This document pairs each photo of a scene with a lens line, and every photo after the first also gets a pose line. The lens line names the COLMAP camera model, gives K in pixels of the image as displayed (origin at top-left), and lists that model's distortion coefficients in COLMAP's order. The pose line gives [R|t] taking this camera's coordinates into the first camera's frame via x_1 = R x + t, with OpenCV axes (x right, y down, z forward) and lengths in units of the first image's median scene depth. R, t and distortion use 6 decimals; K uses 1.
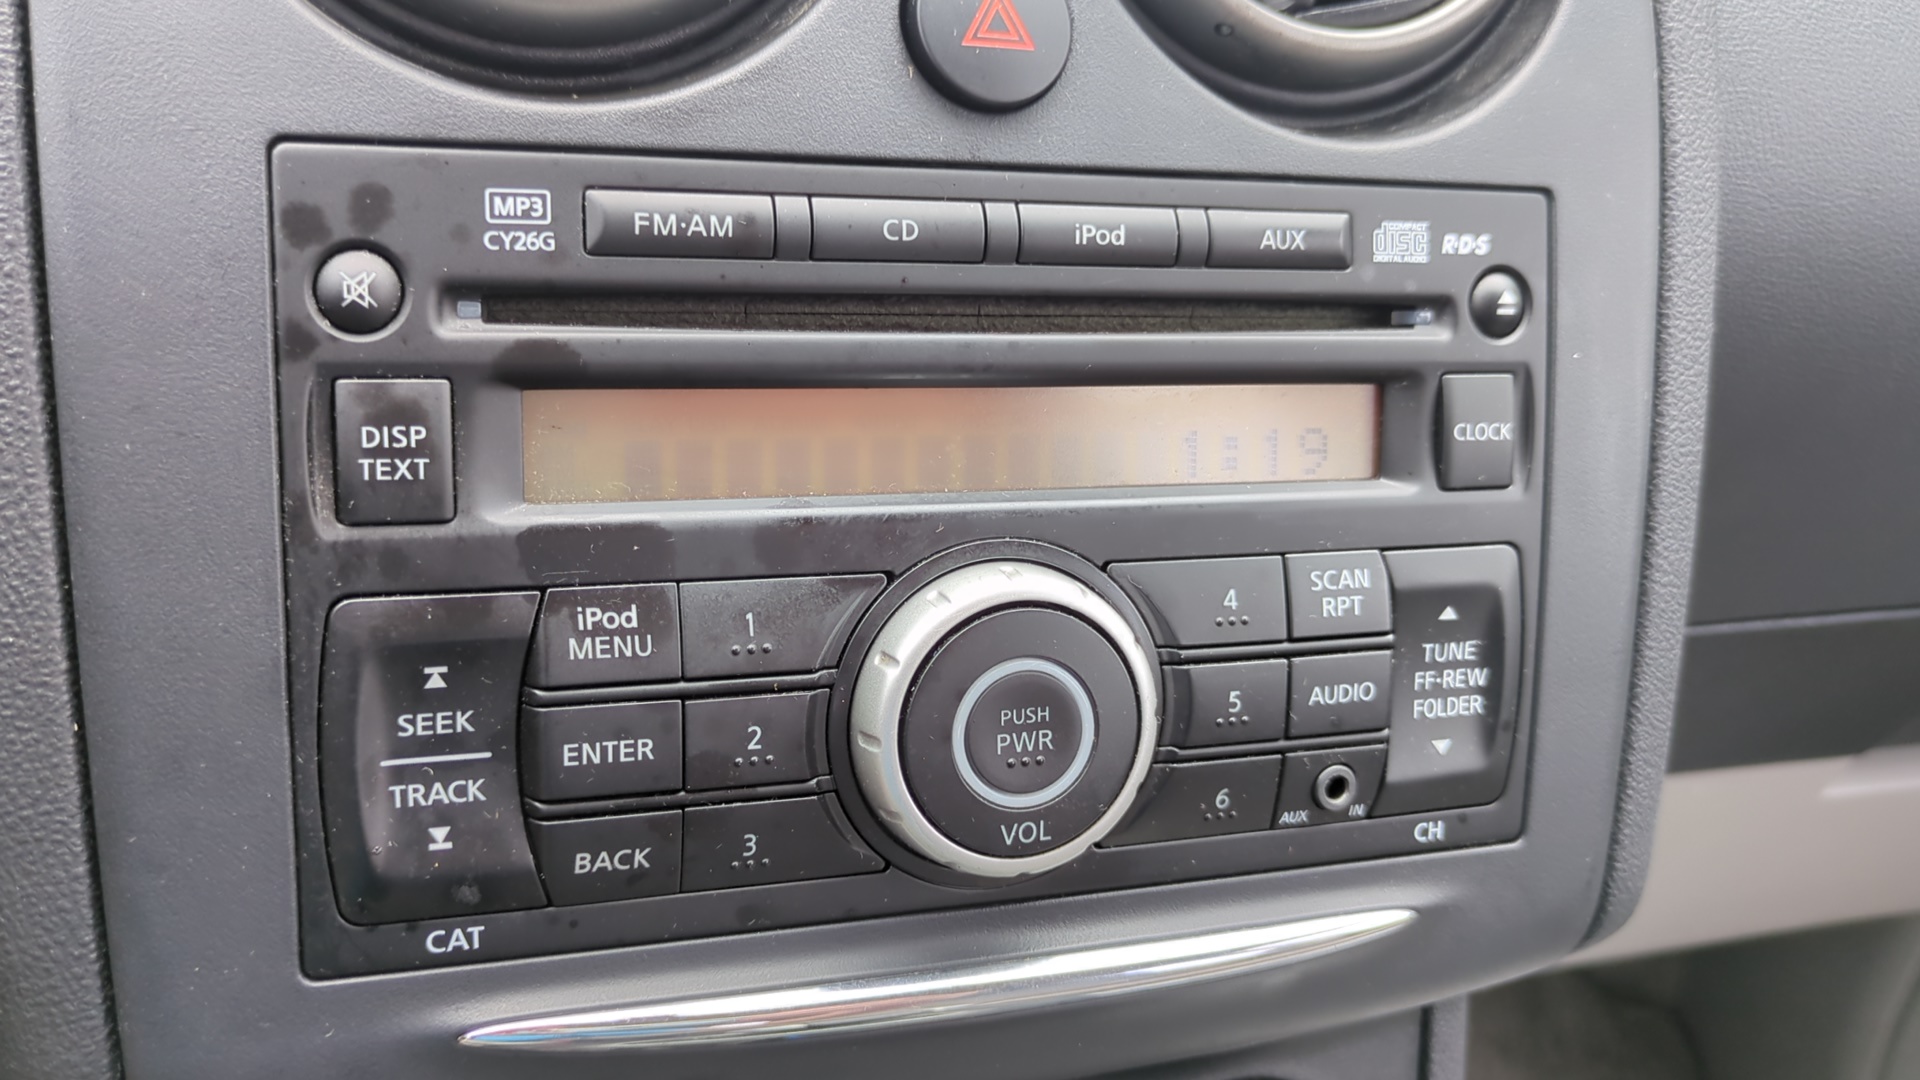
lens RADIAL K [[1661.0, 0, 960.0], [0, 1661.0, 540.0], [0, 0, 1]] dist [0.000777, -0.000197]
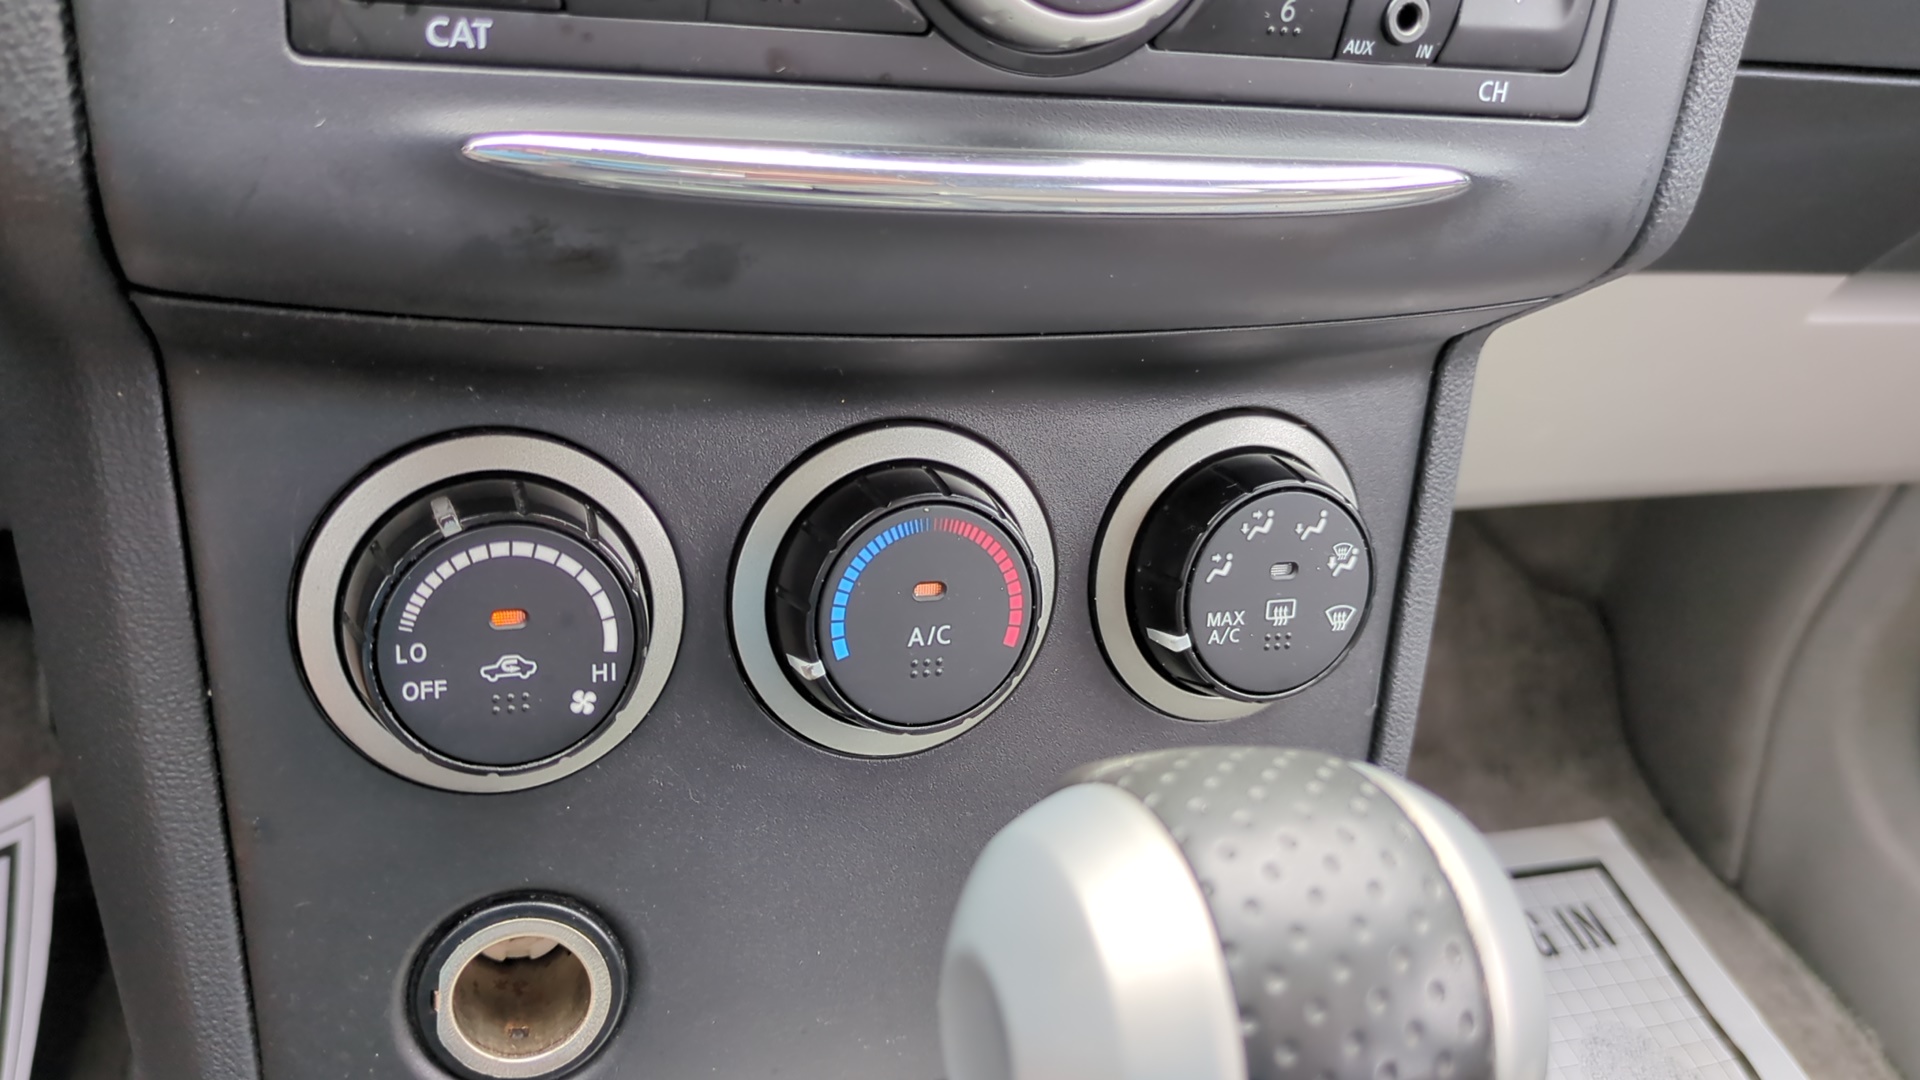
lens RADIAL K [[1661.0, 0, 960.0], [0, 1661.0, 540.0], [0, 0, 1]] dist [0.000777, -0.000197]
pose [[0.997548, 0.052686, 0.046070, -0.056602], [-0.060684, 0.979056, 0.194337, 0.305220], [-0.034866, -0.196656, 0.979852, 0.048652]]
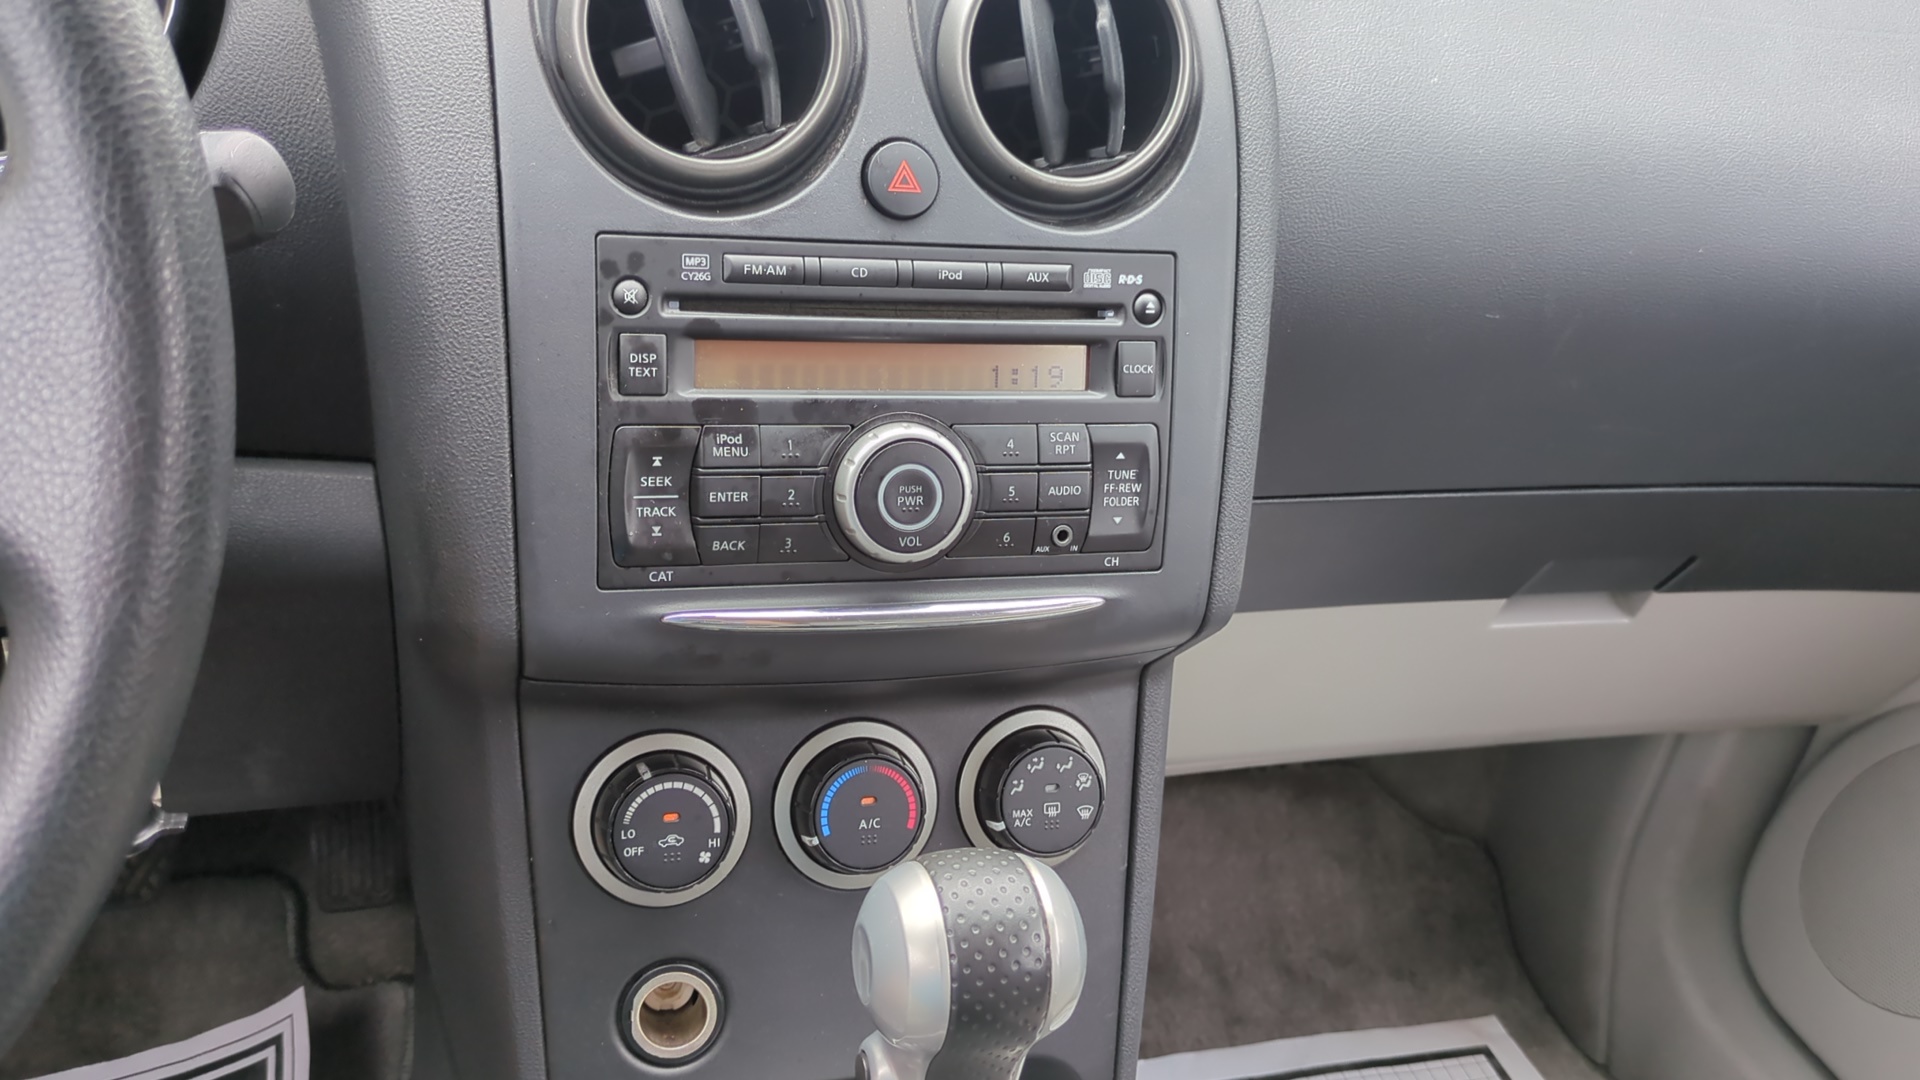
lens RADIAL K [[1647.1, 0, 960.0], [0, 1647.1, 540.0], [0, 0, 1]] dist [0.060879, -0.004214]
pose [[0.999788, 0.020521, -0.001960, 0.112556], [-0.020462, 0.999441, 0.026453, 0.114981], [0.002502, -0.026407, 0.999648, -1.249850]]
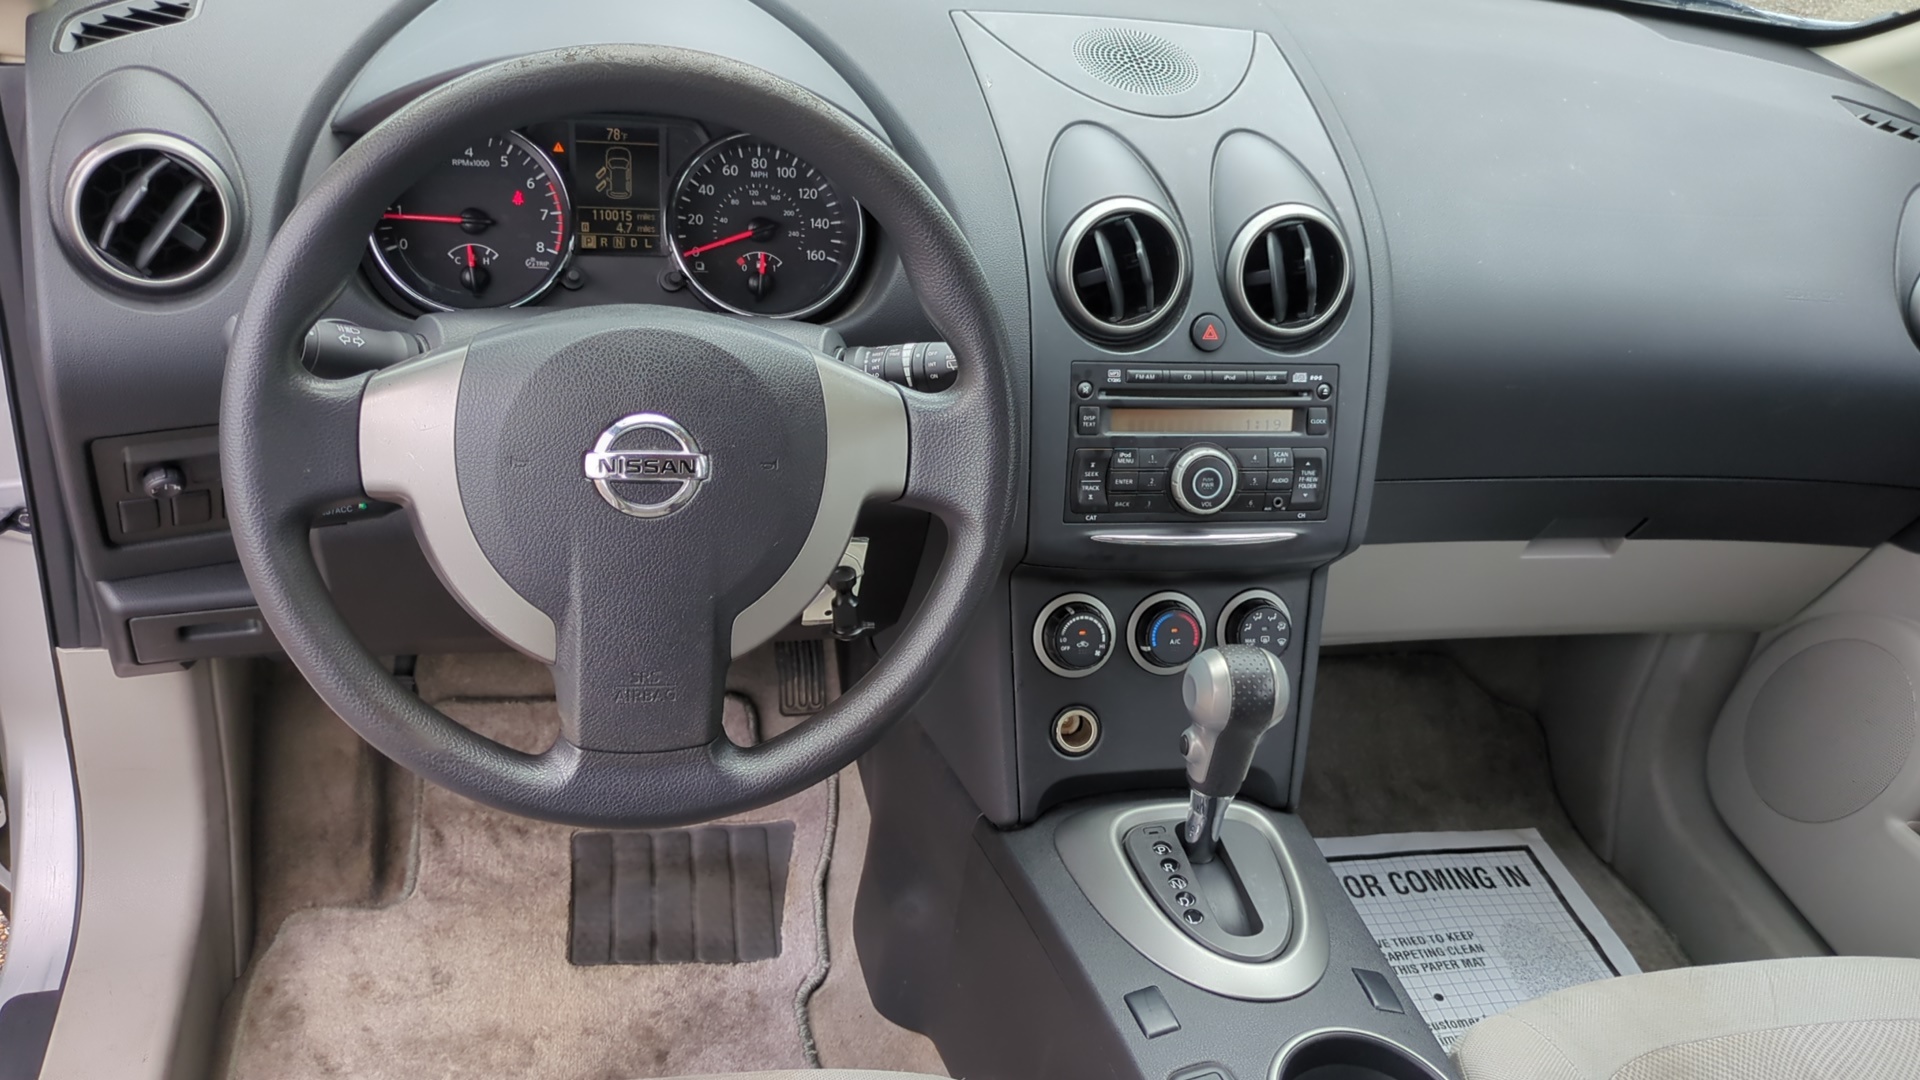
lens RADIAL K [[1647.1, 0, 960.0], [0, 1647.1, 540.0], [0, 0, 1]] dist [0.060879, -0.004214]
pose [[0.996038, 0.047150, -0.075406, -0.307498], [-0.041922, 0.996703, 0.069470, -0.020105], [0.078433, -0.066033, 0.994730, -3.806068]]
